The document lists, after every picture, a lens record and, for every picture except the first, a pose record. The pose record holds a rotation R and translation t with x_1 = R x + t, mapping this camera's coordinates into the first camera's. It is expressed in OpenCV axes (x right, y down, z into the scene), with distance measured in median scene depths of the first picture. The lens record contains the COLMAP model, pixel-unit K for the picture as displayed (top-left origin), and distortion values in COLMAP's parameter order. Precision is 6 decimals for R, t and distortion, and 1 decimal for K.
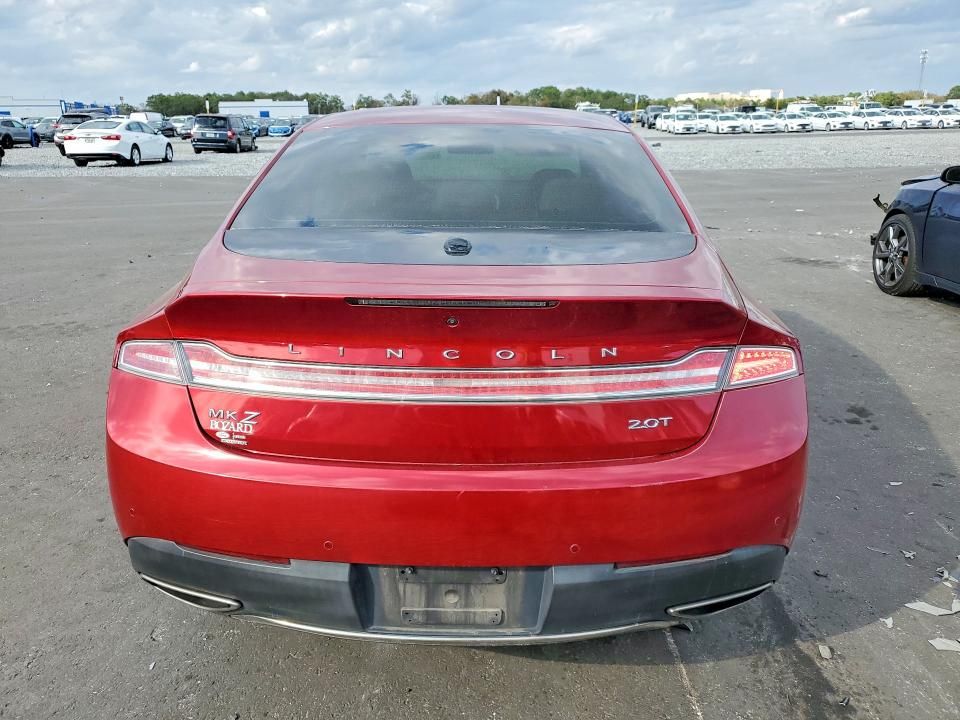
lens RADIAL K [[763.4, 0, 479.2], [0, 763.4, 354.3], [0, 0, 1]] dist [0.001110, 0.001540]
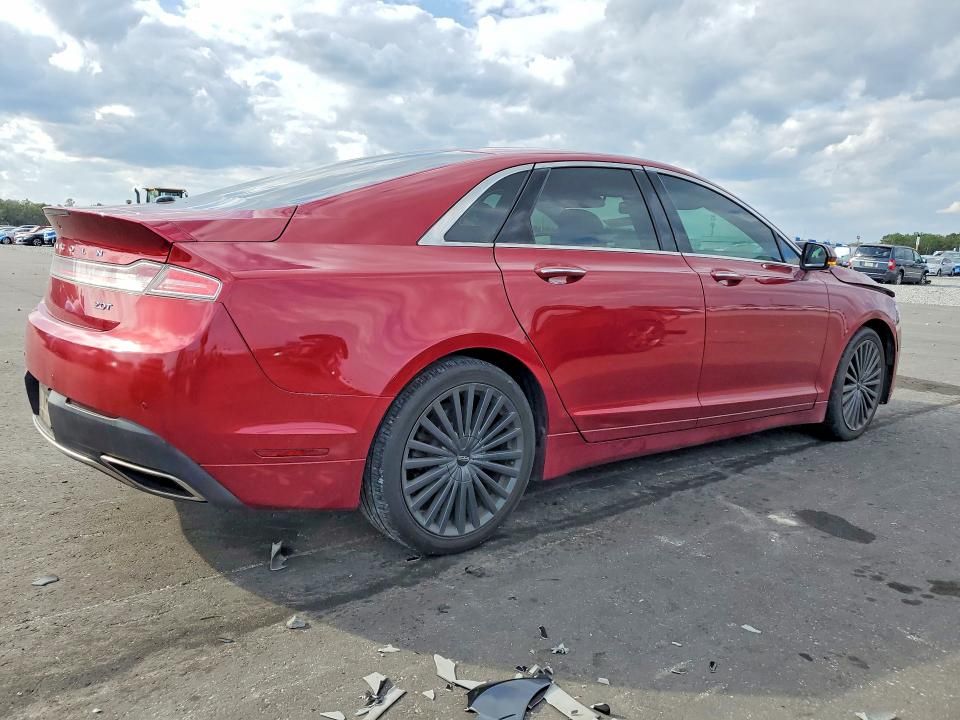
lens RADIAL K [[763.4, 0, 475.2], [0, 763.4, 364.9], [0, 0, 1]] dist [0.001110, 0.001540]
pose [[0.628805, 0.144802, -0.763961, 0.095088], [-0.264027, 0.963894, -0.034619, 0.002932], [0.731364, 0.223475, 0.644333, 0.033420]]
